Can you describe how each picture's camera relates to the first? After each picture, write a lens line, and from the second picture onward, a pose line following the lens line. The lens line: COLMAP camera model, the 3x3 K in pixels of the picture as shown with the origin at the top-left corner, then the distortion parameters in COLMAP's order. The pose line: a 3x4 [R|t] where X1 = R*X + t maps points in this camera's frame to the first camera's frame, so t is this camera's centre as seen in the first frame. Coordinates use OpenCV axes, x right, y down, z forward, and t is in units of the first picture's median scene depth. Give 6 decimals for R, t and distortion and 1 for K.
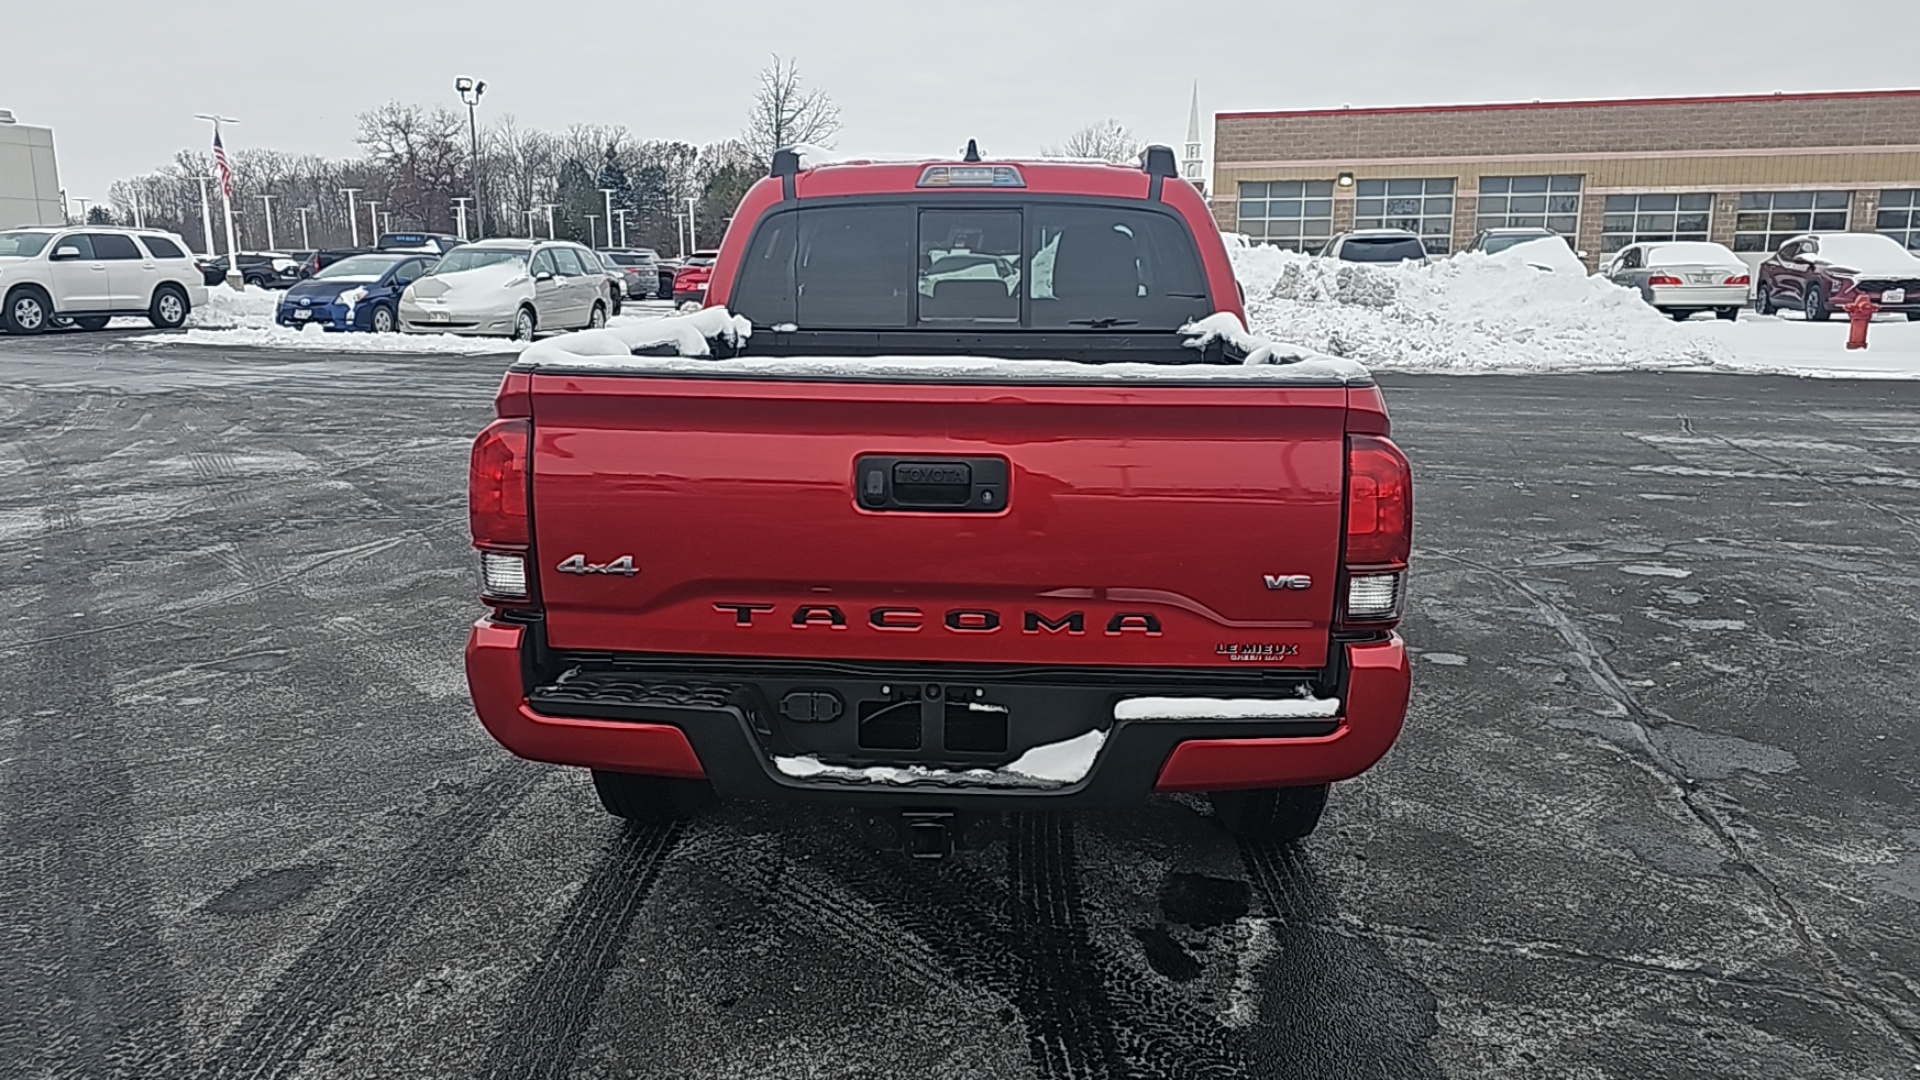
lens RADIAL K [[1387.2, 0, 960.1], [0, 1387.2, 526.5], [0, 0, 1]] dist [0.077289, -0.058561]
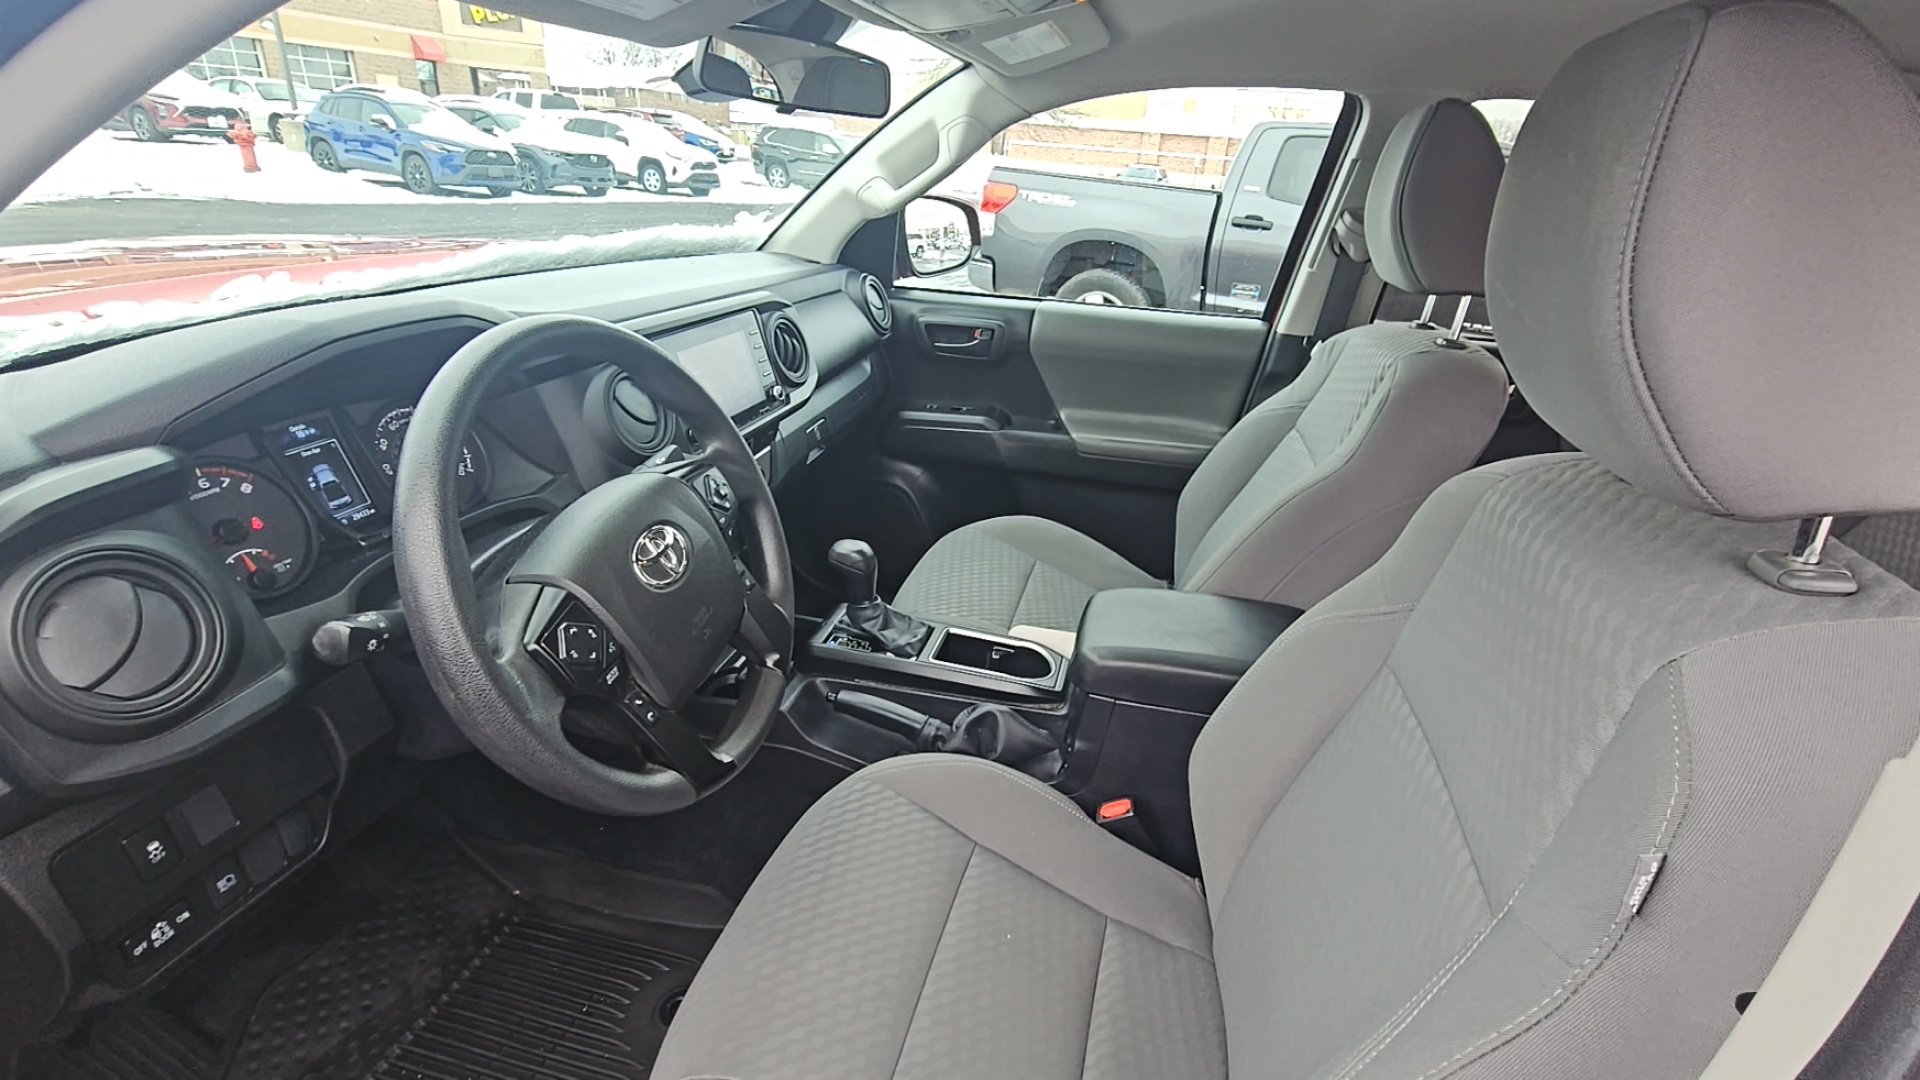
lens RADIAL K [[855.4, 0, 976.4], [0, 855.4, 550.8], [0, 0, 1]] dist [0.009040, -0.006300]
pose [[0.182138, -0.398701, 0.898812, -0.210626], [0.103236, 0.916804, 0.385762, -0.251581], [-0.977839, 0.022528, 0.208145, 1.303398]]
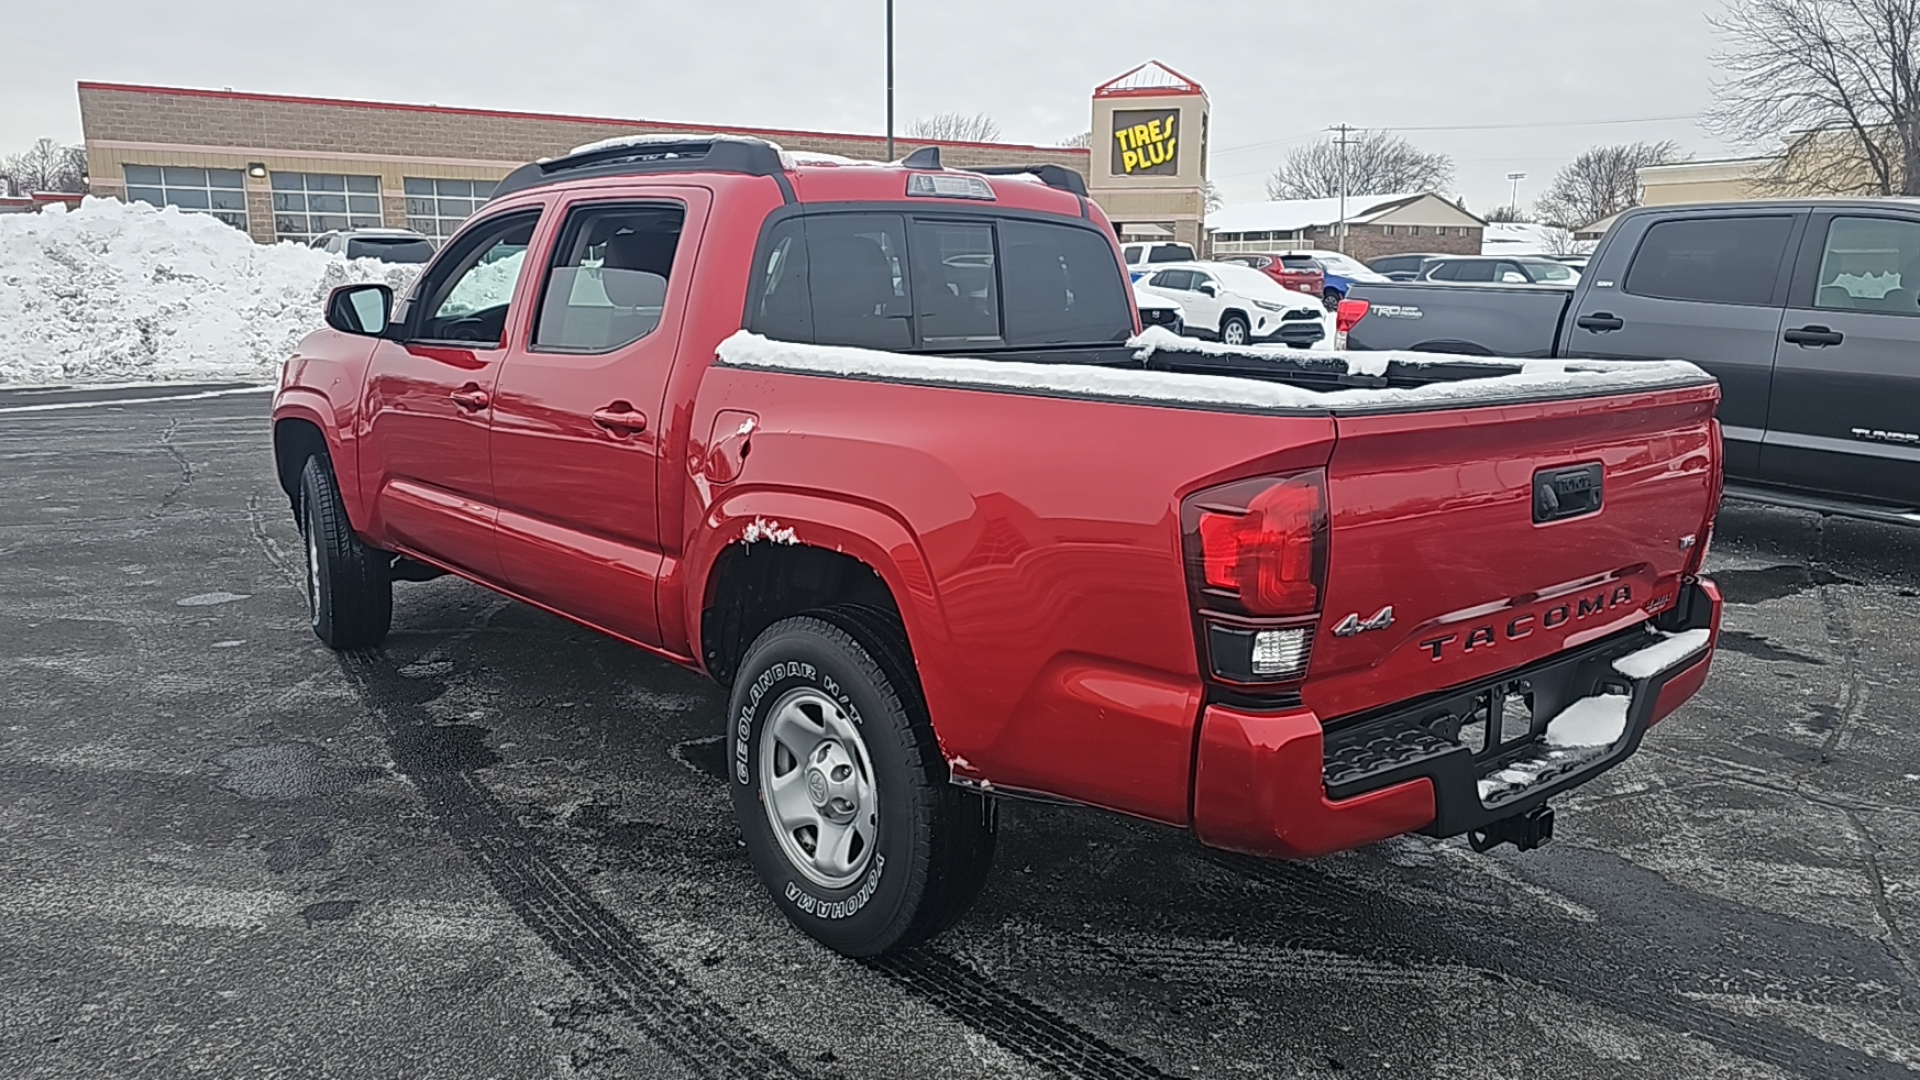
lens RADIAL K [[1387.2, 0, 954.3], [0, 1387.2, 538.3], [0, 0, 1]] dist [0.077289, -0.058561]
pose [[0.721131, -0.125035, 0.681422, -0.649520], [0.120047, 0.991252, 0.054843, -0.065915], [-0.682319, 0.042254, 0.729833, 0.316542]]
